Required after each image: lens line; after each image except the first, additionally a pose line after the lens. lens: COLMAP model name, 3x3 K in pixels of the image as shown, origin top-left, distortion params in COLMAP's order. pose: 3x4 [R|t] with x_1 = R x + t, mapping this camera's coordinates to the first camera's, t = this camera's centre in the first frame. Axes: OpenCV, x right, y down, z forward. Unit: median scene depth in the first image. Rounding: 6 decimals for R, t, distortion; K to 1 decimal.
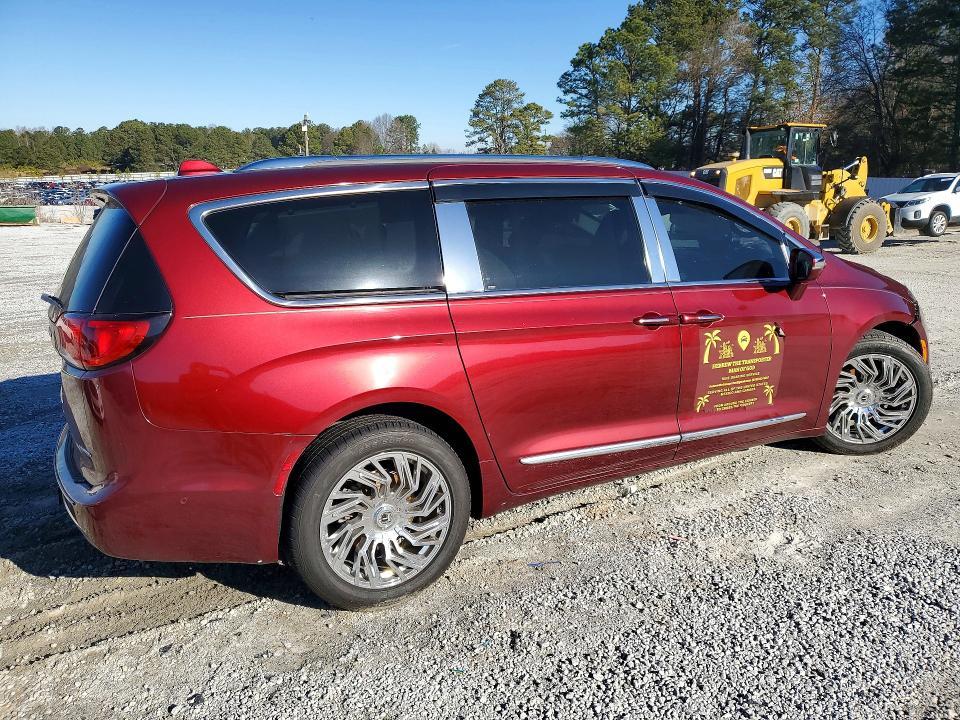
lens RADIAL K [[772.6, 0, 481.4], [0, 772.6, 358.5], [0, 0, 1]] dist [0.013076, 0.006900]
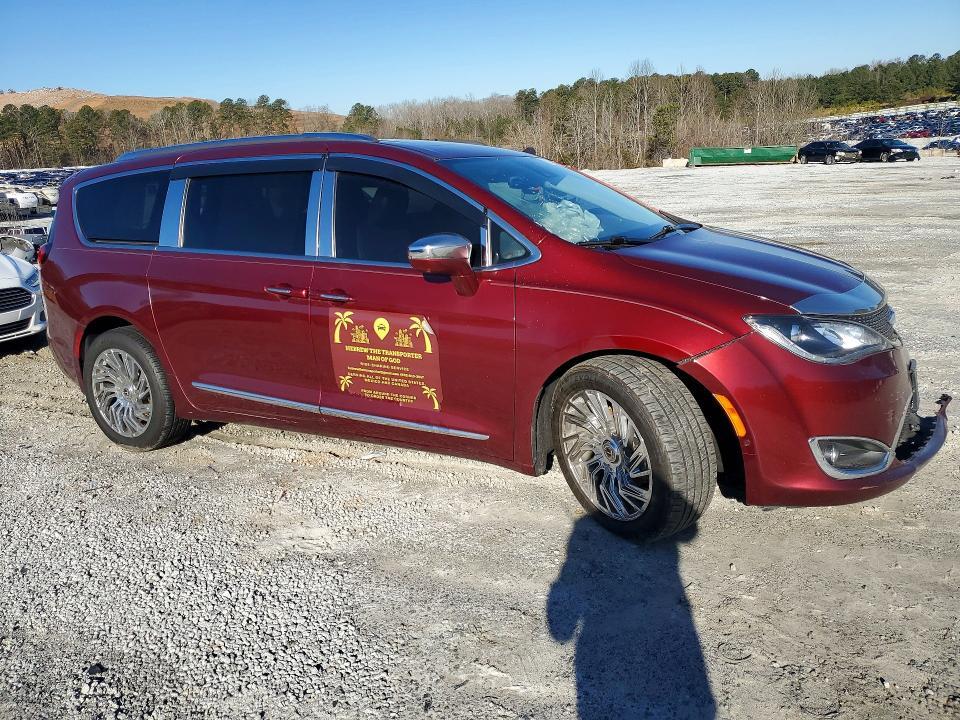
lens RADIAL K [[772.6, 0, 482.3], [0, 772.6, 358.2], [0, 0, 1]] dist [0.013076, 0.006900]
pose [[0.510971, 0.201375, -0.835677, 1.177060], [-0.130122, 0.979090, 0.156371, -0.148358], [0.849692, 0.028838, 0.526490, 0.620477]]
